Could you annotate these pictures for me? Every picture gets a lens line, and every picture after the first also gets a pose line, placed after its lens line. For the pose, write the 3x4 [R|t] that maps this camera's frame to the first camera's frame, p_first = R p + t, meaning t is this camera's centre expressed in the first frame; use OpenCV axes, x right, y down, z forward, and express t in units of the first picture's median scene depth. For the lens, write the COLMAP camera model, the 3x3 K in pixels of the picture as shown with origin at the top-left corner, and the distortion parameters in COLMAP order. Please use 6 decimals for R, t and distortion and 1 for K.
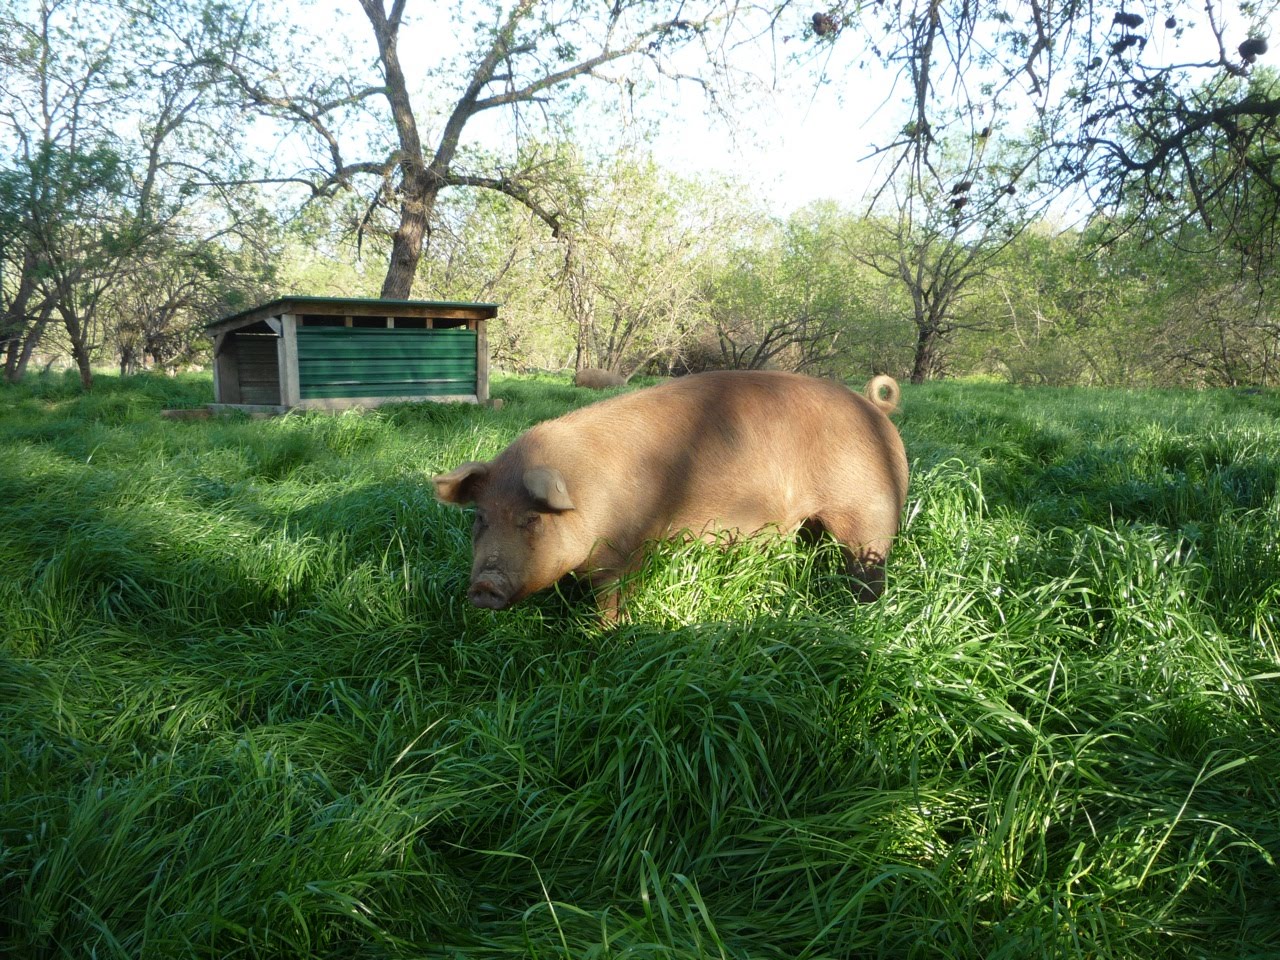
lens RADIAL K [[1154.9, 0, 640.0], [0, 1154.9, 480.0], [0, 0, 1]] dist [-0.088421, 0.089758]
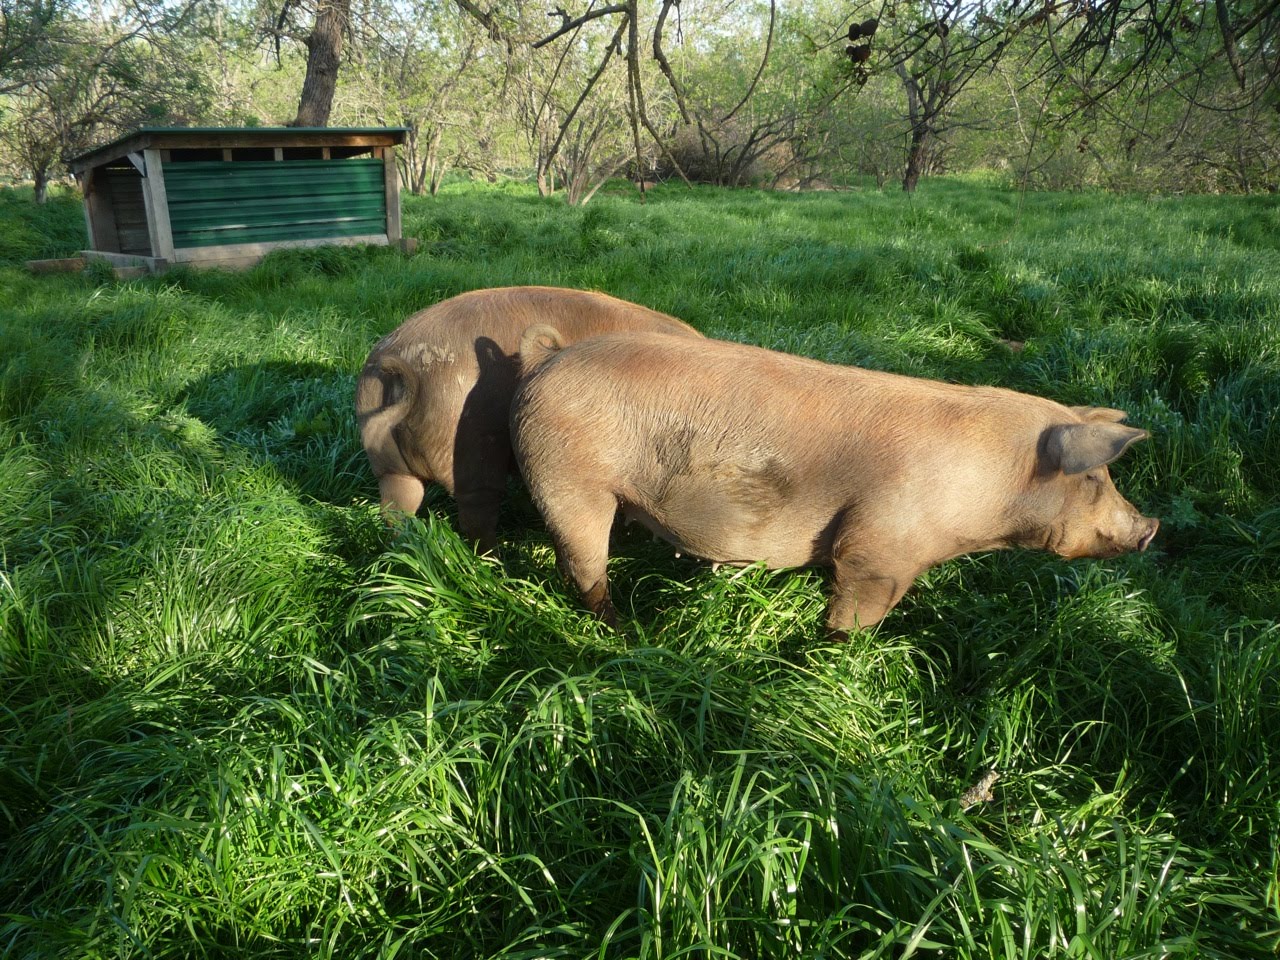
lens RADIAL K [[1154.9, 0, 640.0], [0, 1154.9, 480.0], [0, 0, 1]] dist [-0.088421, 0.089758]
pose [[0.999915, -0.013062, -0.000085, 0.025400], [0.012879, 0.984723, 0.173650, -0.019708], [-0.002184, -0.173636, 0.984807, 0.053356]]
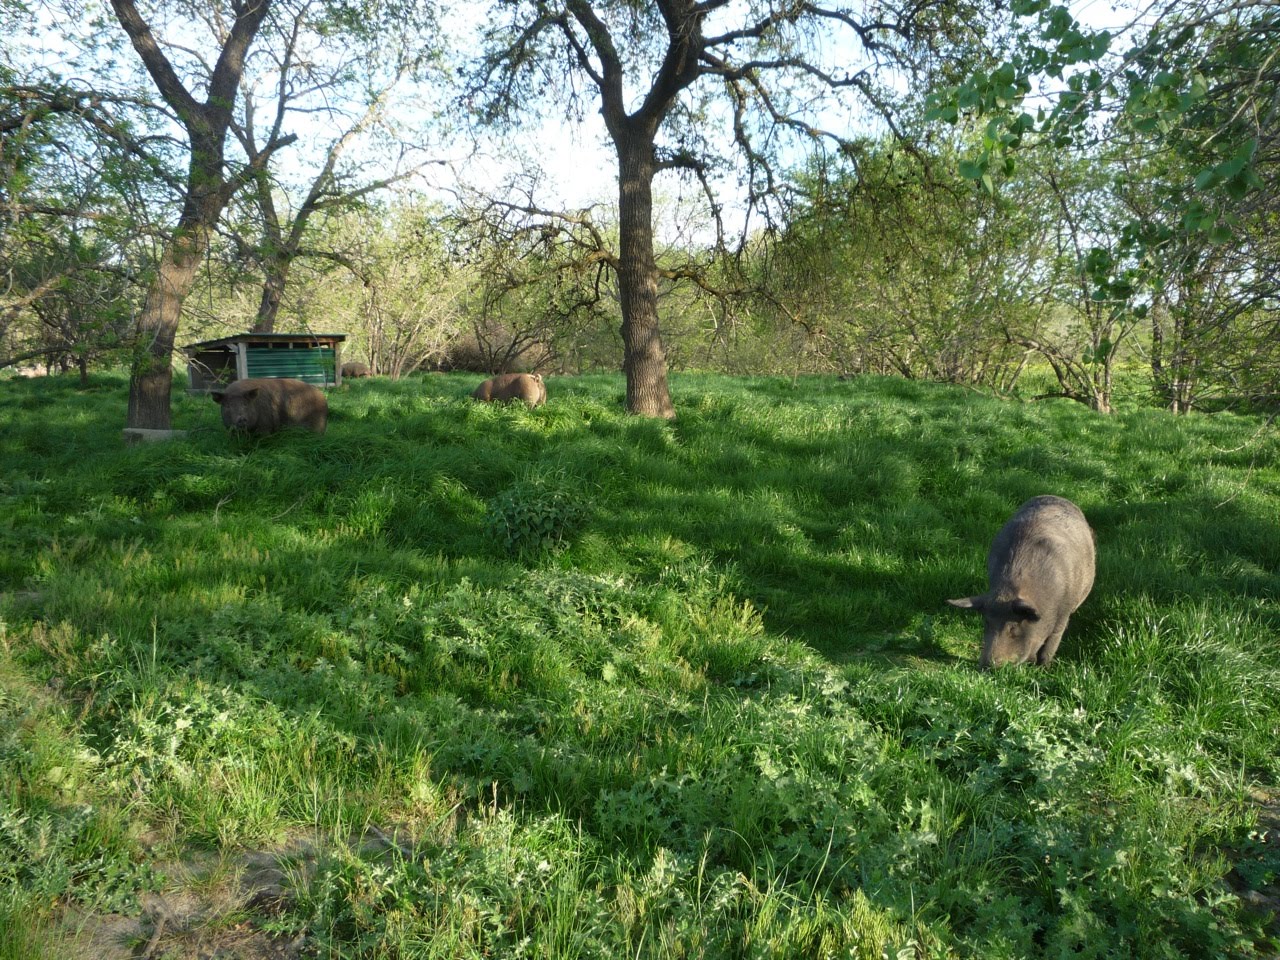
lens RADIAL K [[1154.9, 0, 640.0], [0, 1154.9, 480.0], [0, 0, 1]] dist [-0.088421, 0.089758]
pose [[0.980309, -0.029661, 0.195231, -0.012672], [0.028600, 0.999557, 0.008252, 0.040251], [-0.195390, -0.002506, 0.980722, -0.452085]]
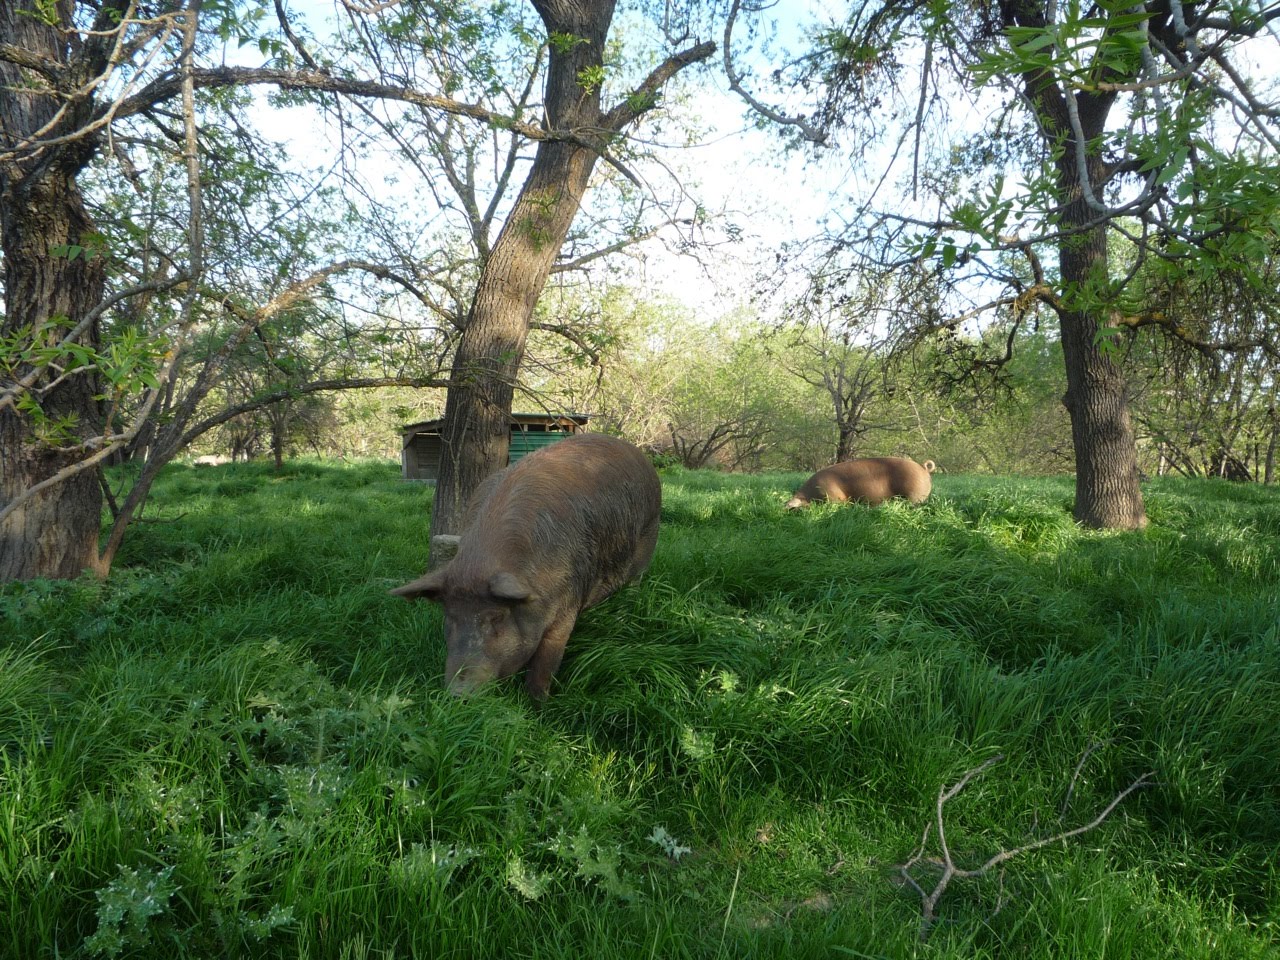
lens RADIAL K [[1154.9, 0, 640.0], [0, 1154.9, 480.0], [0, 0, 1]] dist [-0.088421, 0.089758]
pose [[0.997141, 0.000348, 0.075567, -0.084003], [0.005896, 0.996583, -0.082383, 0.029921], [-0.075337, 0.082593, 0.993732, -0.264382]]
